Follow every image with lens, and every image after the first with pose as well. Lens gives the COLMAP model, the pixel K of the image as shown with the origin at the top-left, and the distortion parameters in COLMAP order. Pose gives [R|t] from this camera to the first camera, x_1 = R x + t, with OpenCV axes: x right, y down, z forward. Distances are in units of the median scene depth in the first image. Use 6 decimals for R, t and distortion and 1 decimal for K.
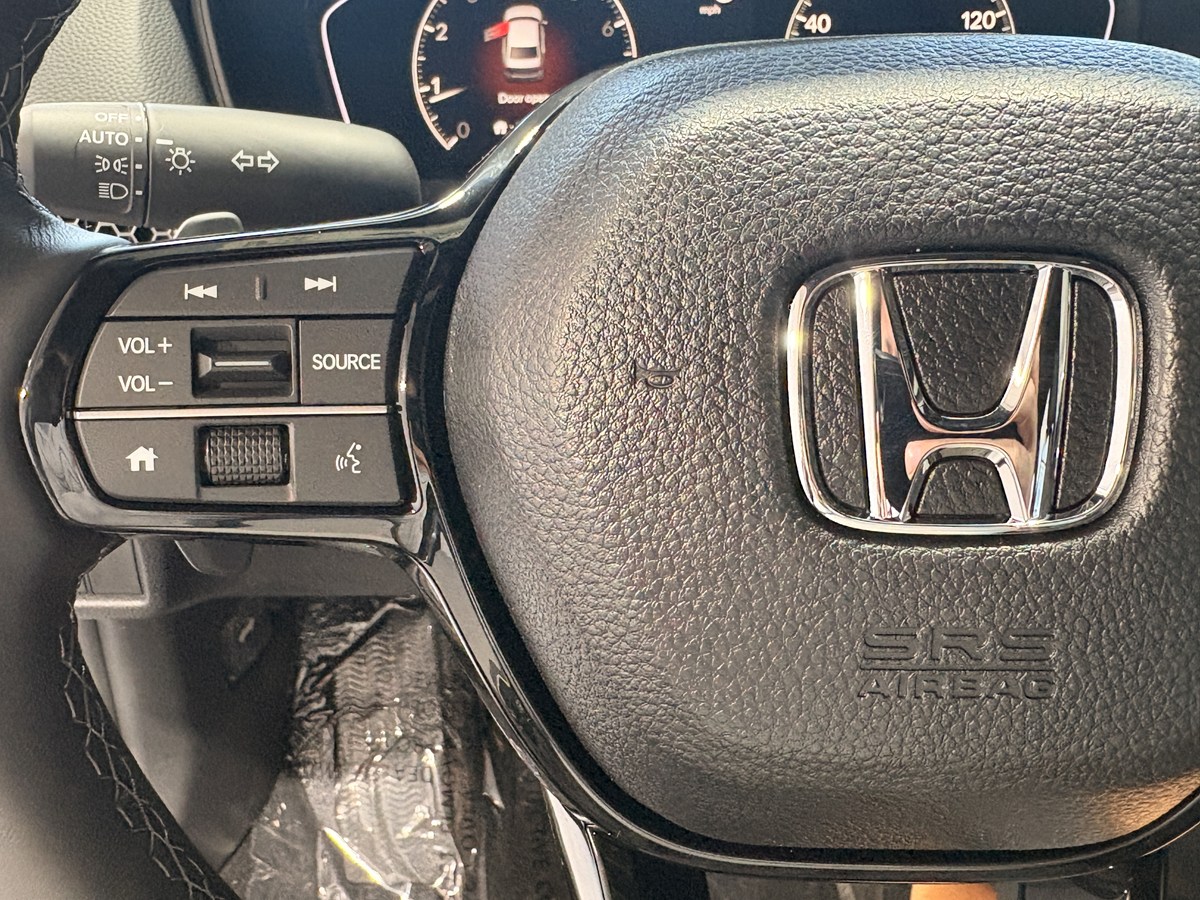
lens RADIAL K [[1182.6, 0, 511.4], [0, 1182.6, 425.5], [0, 0, 1]] dist [0.002255, -0.006825]
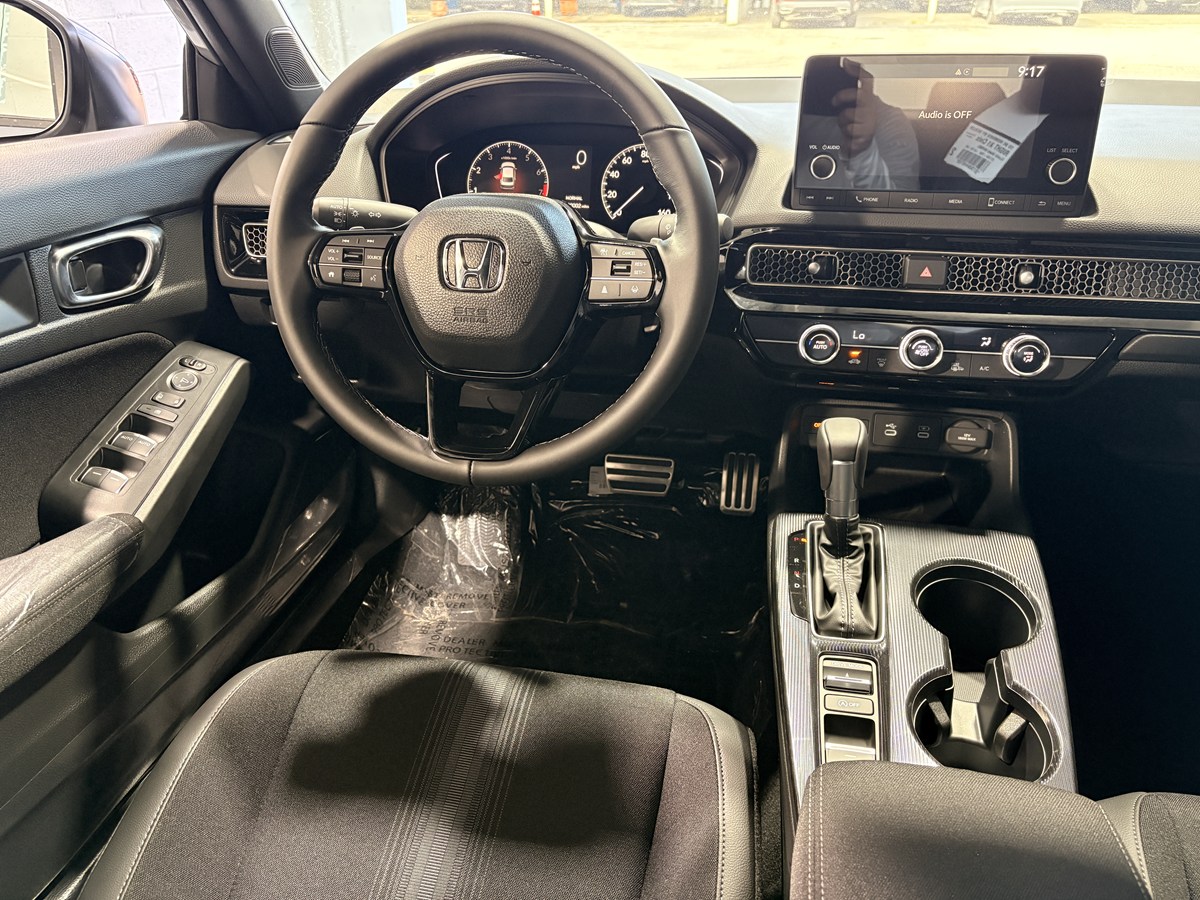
lens RADIAL K [[919.2, 0, 600.0], [0, 919.2, 450.0], [0, 0, 1]] dist [0.036546, -0.027024]
pose [[0.990057, 0.081631, -0.114555, 1.506217], [-0.079252, 0.996537, 0.025177, 0.666877], [0.116214, -0.015848, 0.993098, -3.138455]]
